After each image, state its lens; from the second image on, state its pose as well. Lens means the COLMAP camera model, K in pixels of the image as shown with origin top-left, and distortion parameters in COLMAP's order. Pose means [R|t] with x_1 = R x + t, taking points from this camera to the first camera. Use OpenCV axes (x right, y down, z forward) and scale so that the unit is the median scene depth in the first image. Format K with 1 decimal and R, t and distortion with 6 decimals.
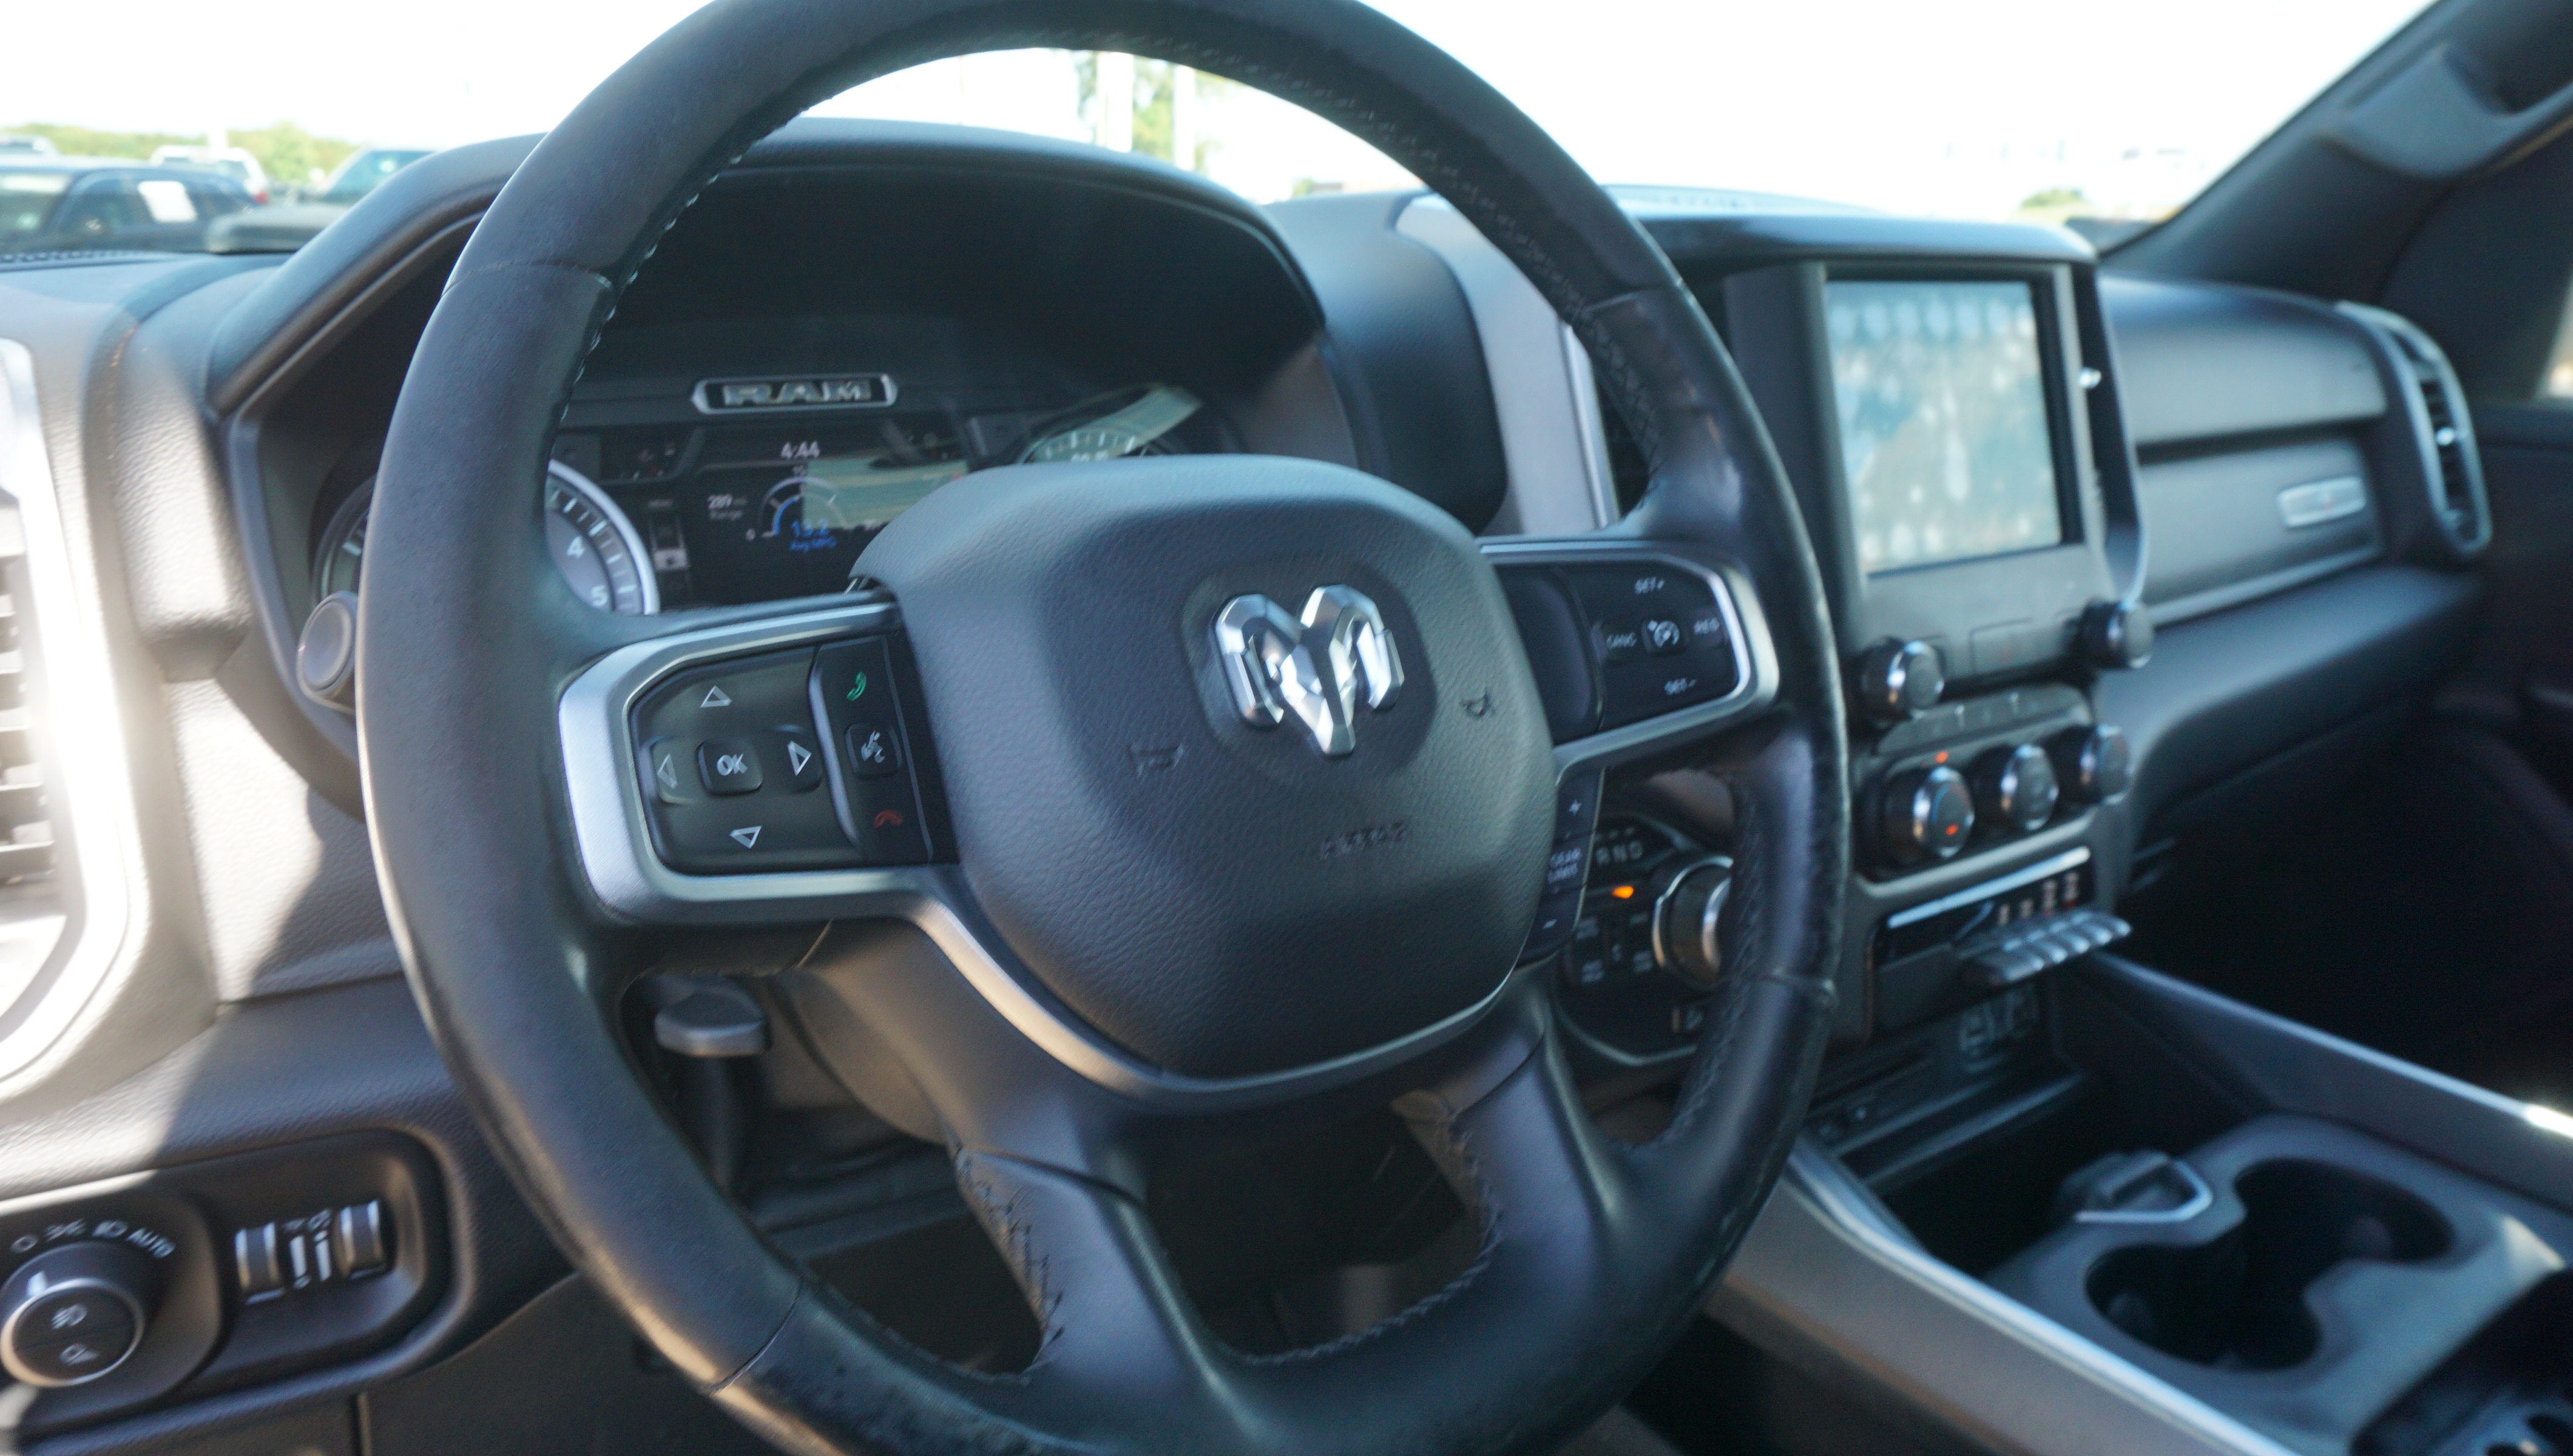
lens RADIAL K [[1722.1, 0, 1281.8], [0, 1722.1, 740.1], [0, 0, 1]] dist [-0.046904, 0.032533]
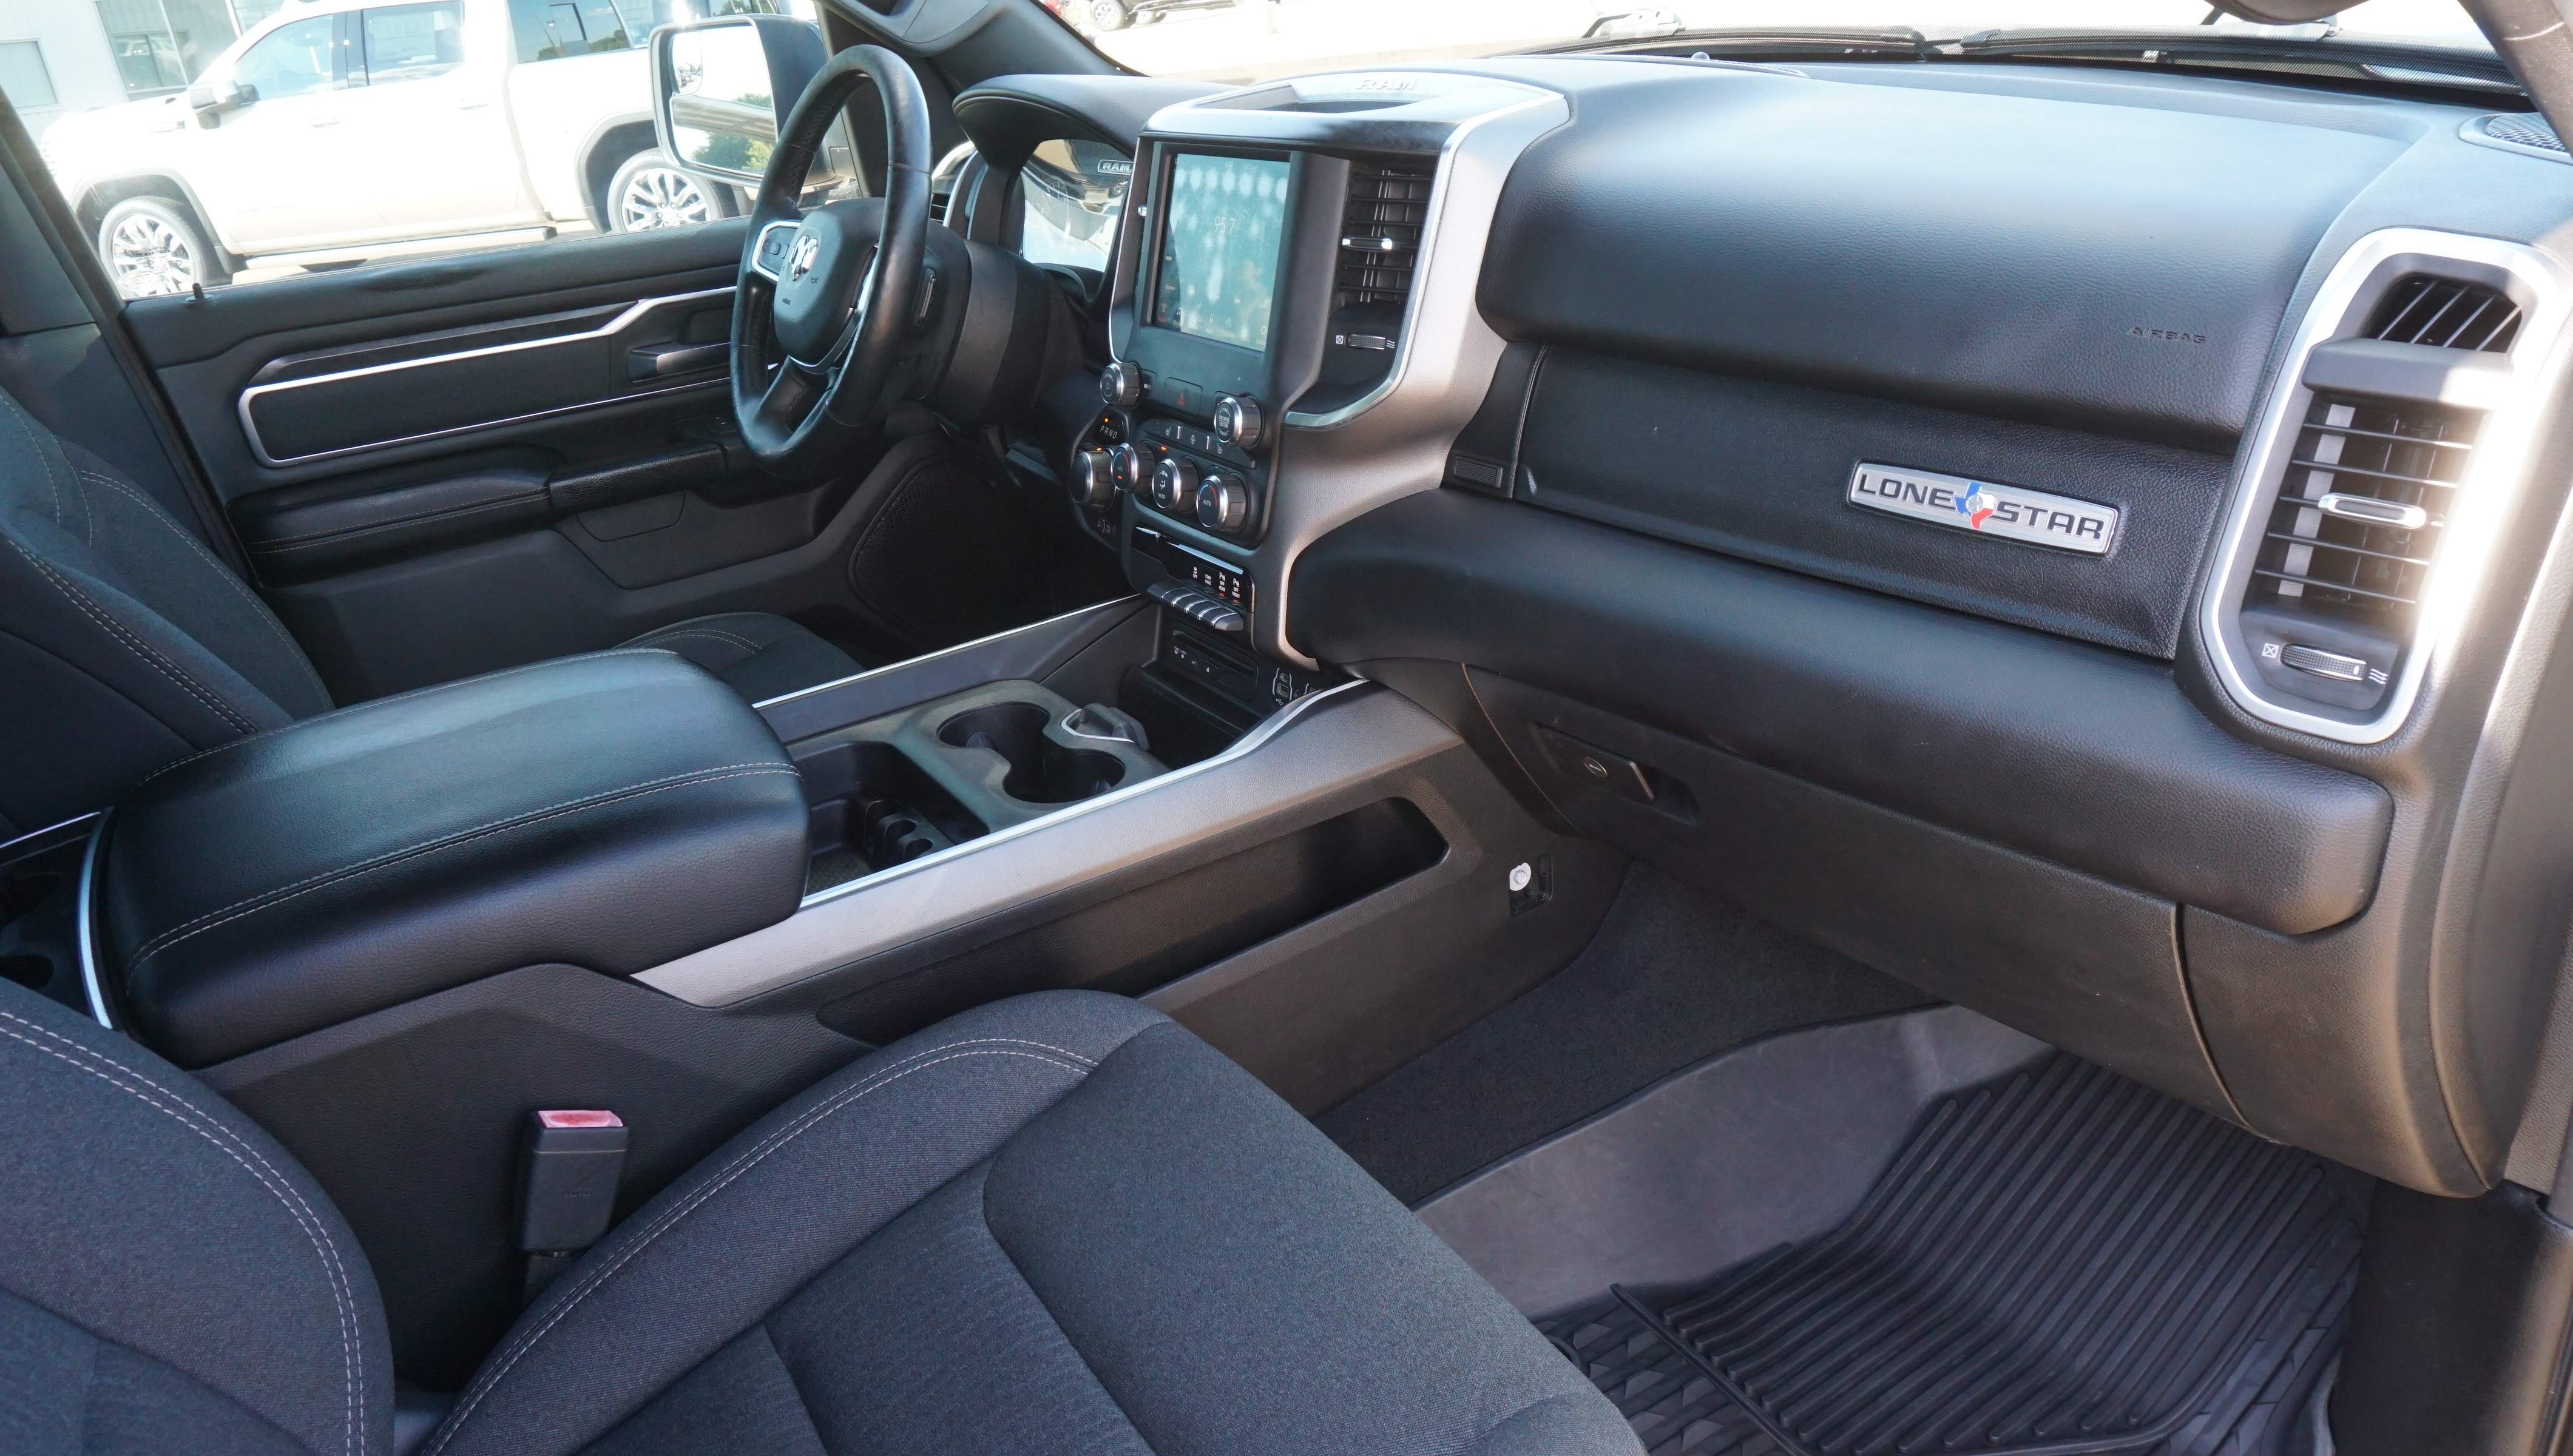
lens RADIAL K [[1722.1, 0, 1290.3], [0, 1722.1, 727.3], [0, 0, 1]] dist [-0.046904, 0.032533]
pose [[-0.016112, 0.414365, -0.909968, 2.381207], [-0.190360, 0.892169, 0.409630, -0.540030], [0.981582, 0.179822, 0.064504, 1.250867]]
